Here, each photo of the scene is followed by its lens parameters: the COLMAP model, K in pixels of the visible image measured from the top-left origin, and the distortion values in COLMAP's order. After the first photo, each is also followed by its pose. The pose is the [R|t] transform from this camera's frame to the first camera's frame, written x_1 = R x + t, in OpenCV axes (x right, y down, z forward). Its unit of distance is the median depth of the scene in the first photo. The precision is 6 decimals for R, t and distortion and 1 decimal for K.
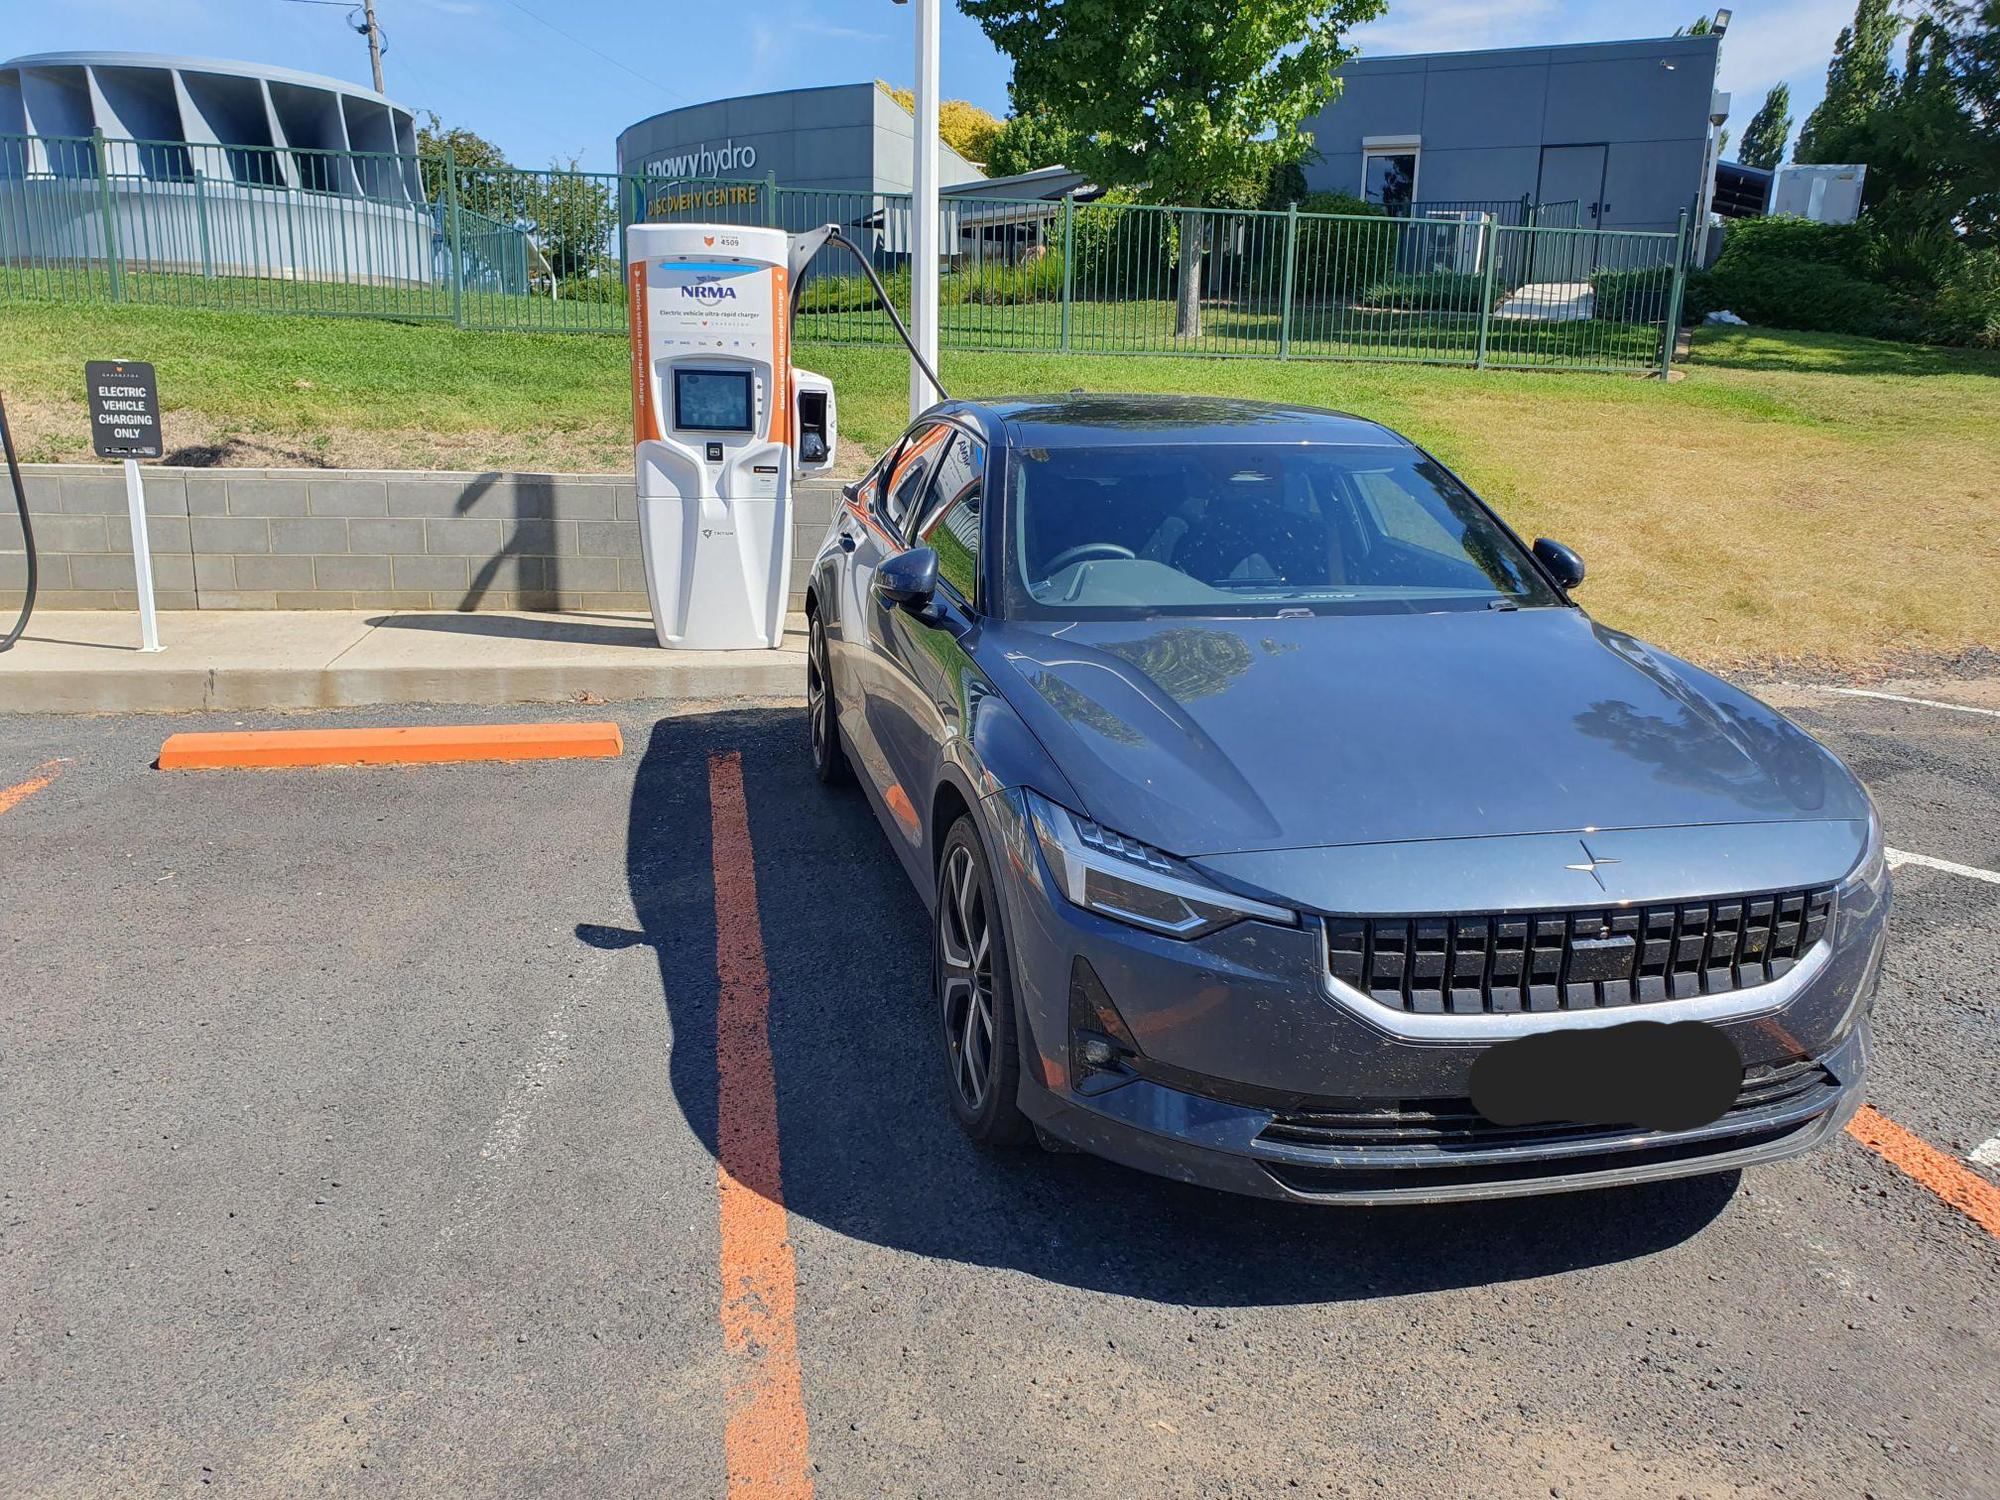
lens RADIAL K [[1568.3, 0, 997.5], [0, 1568.3, 802.4], [0, 0, 1]] dist [-0.001855, -0.006739]
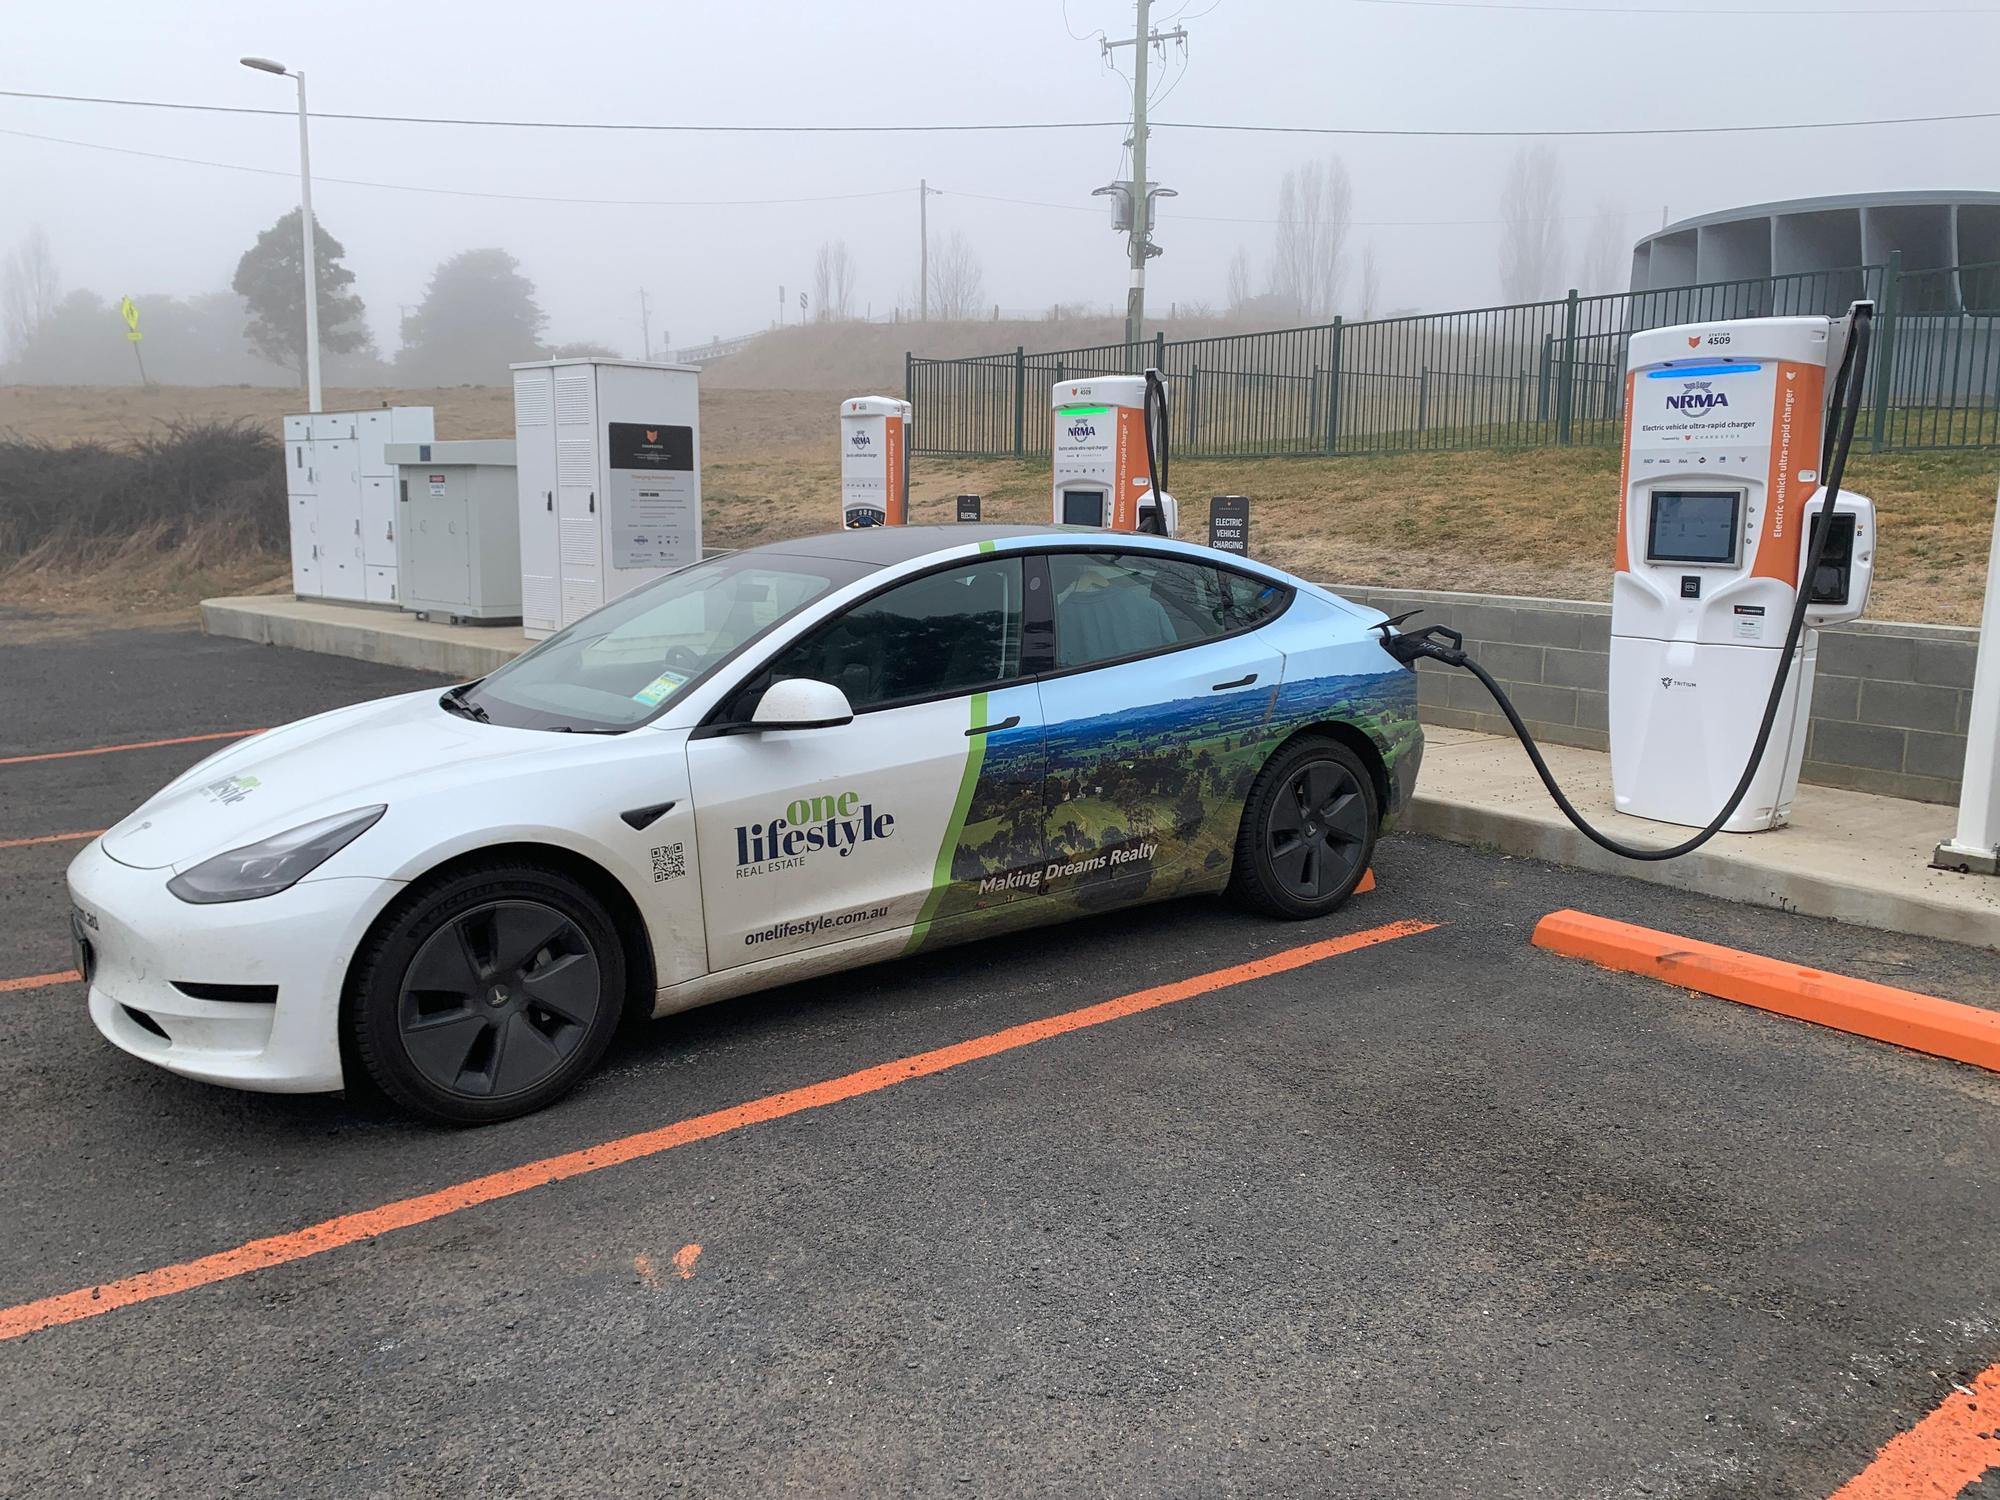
lens RADIAL K [[1519.1, 0, 1001.2], [0, 1519.1, 736.3], [0, 0, 1]] dist [0.084128, -0.122514]
pose [[0.432986, 0.119053, -0.893504, 0.403642], [-0.223979, 0.974362, 0.021288, -0.080676], [0.873130, 0.190909, 0.448550, 0.325041]]
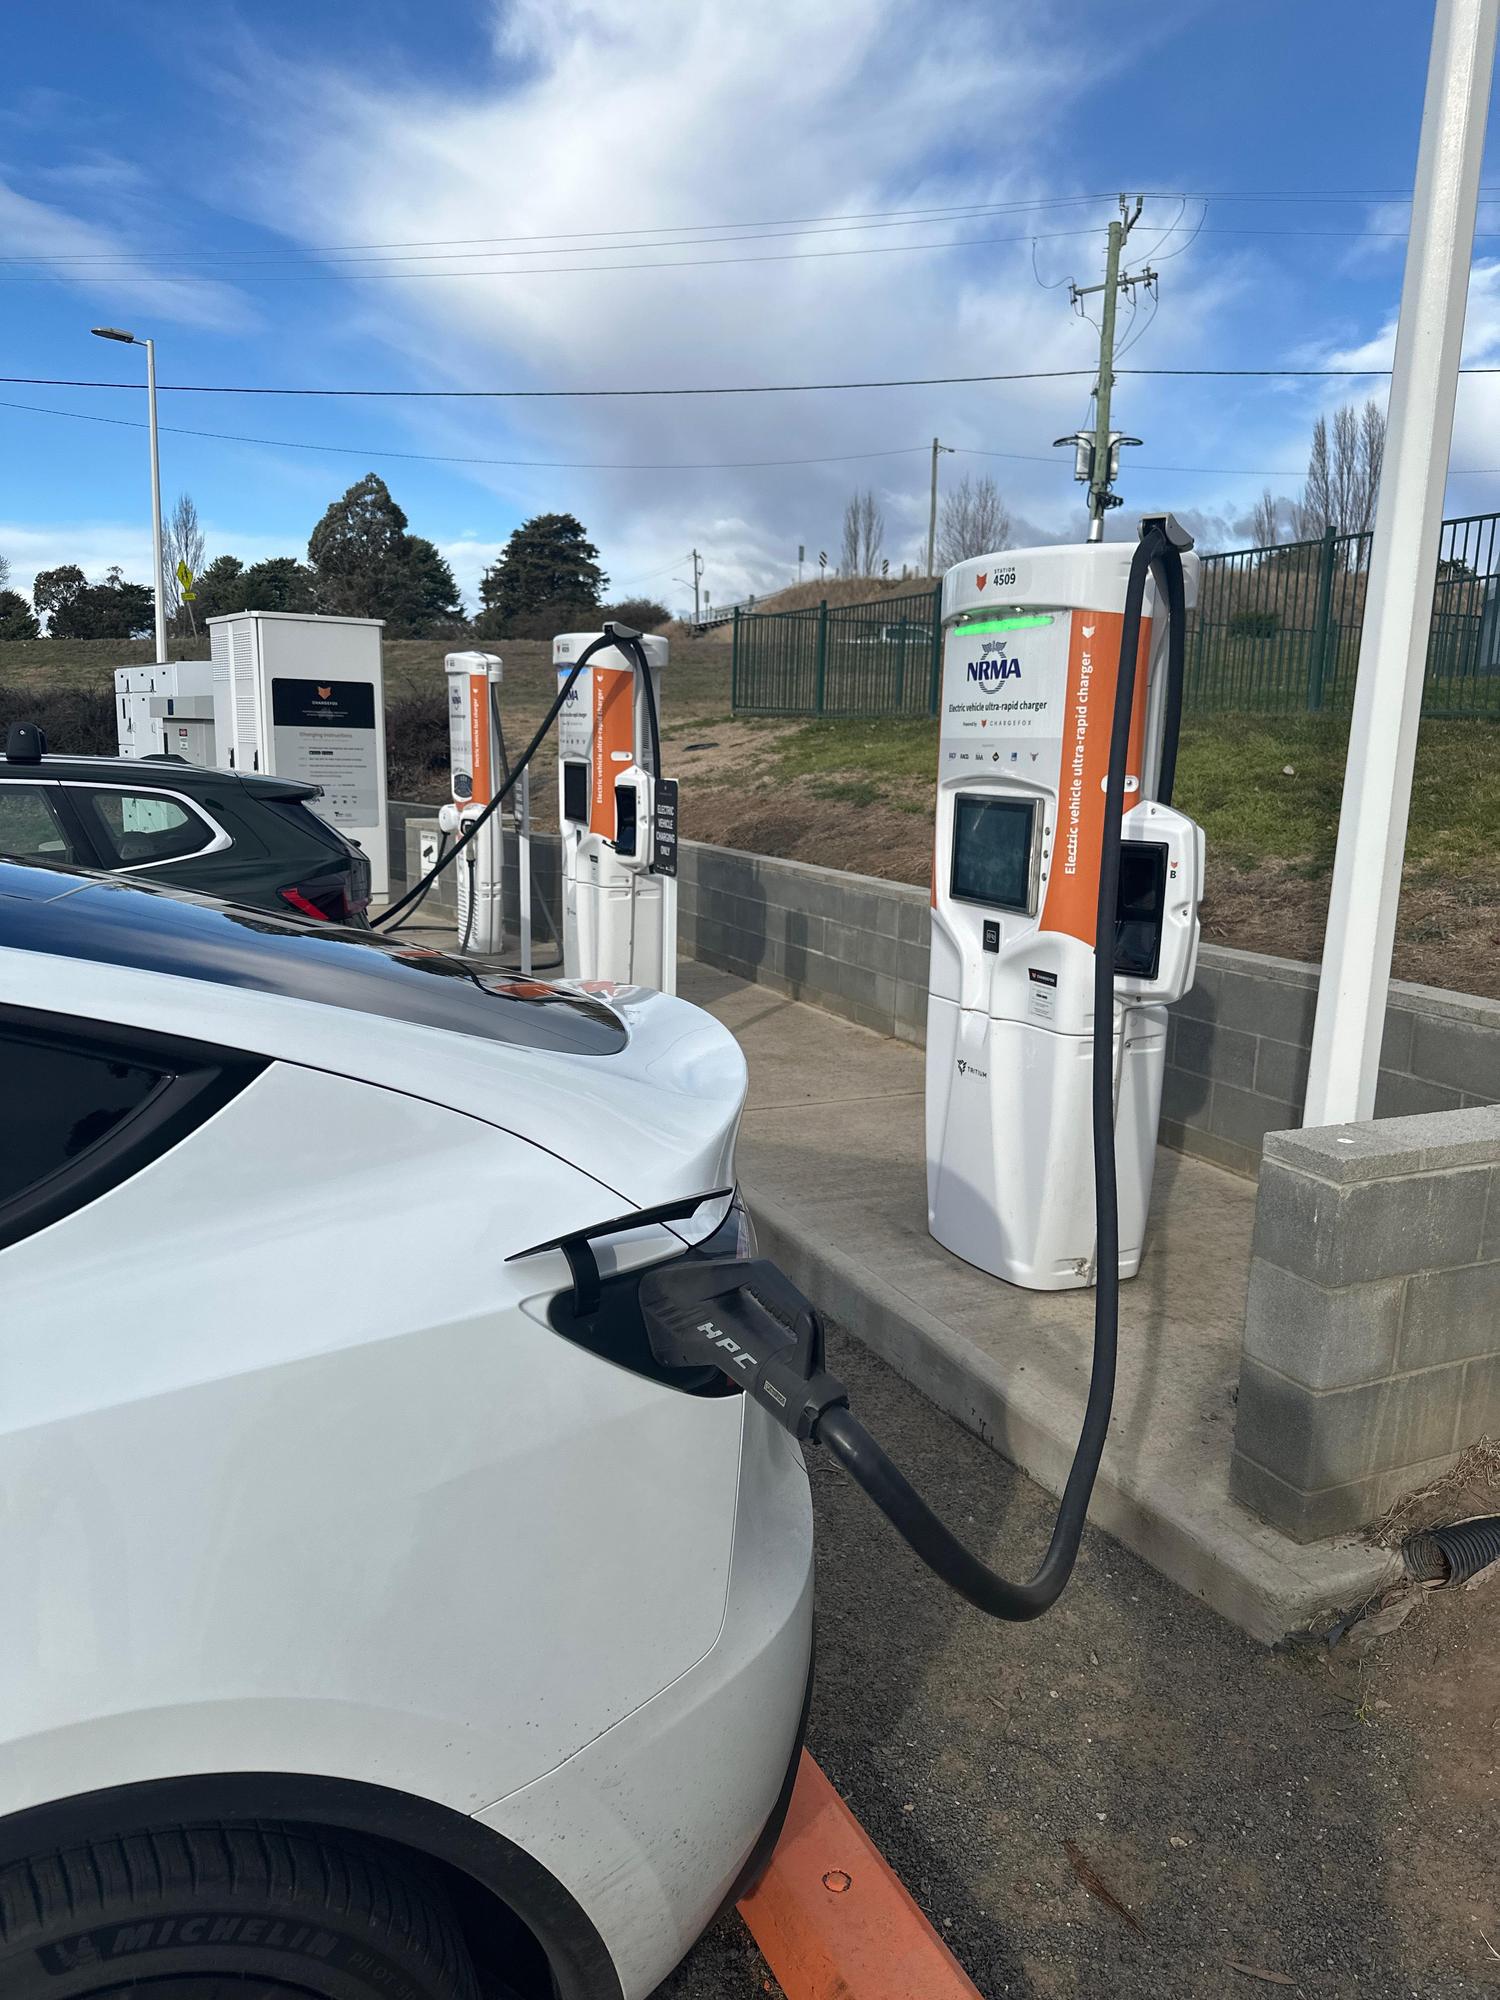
lens RADIAL K [[1384.7, 0, 752.9], [0, 1384.7, 1036.7], [0, 0, 1]] dist [0.129102, -0.236020]
pose [[0.238068, 0.183207, -0.953813, 0.307618], [-0.261873, 0.957786, 0.118608, -0.225754], [0.935279, 0.221541, 0.275995, 0.778192]]
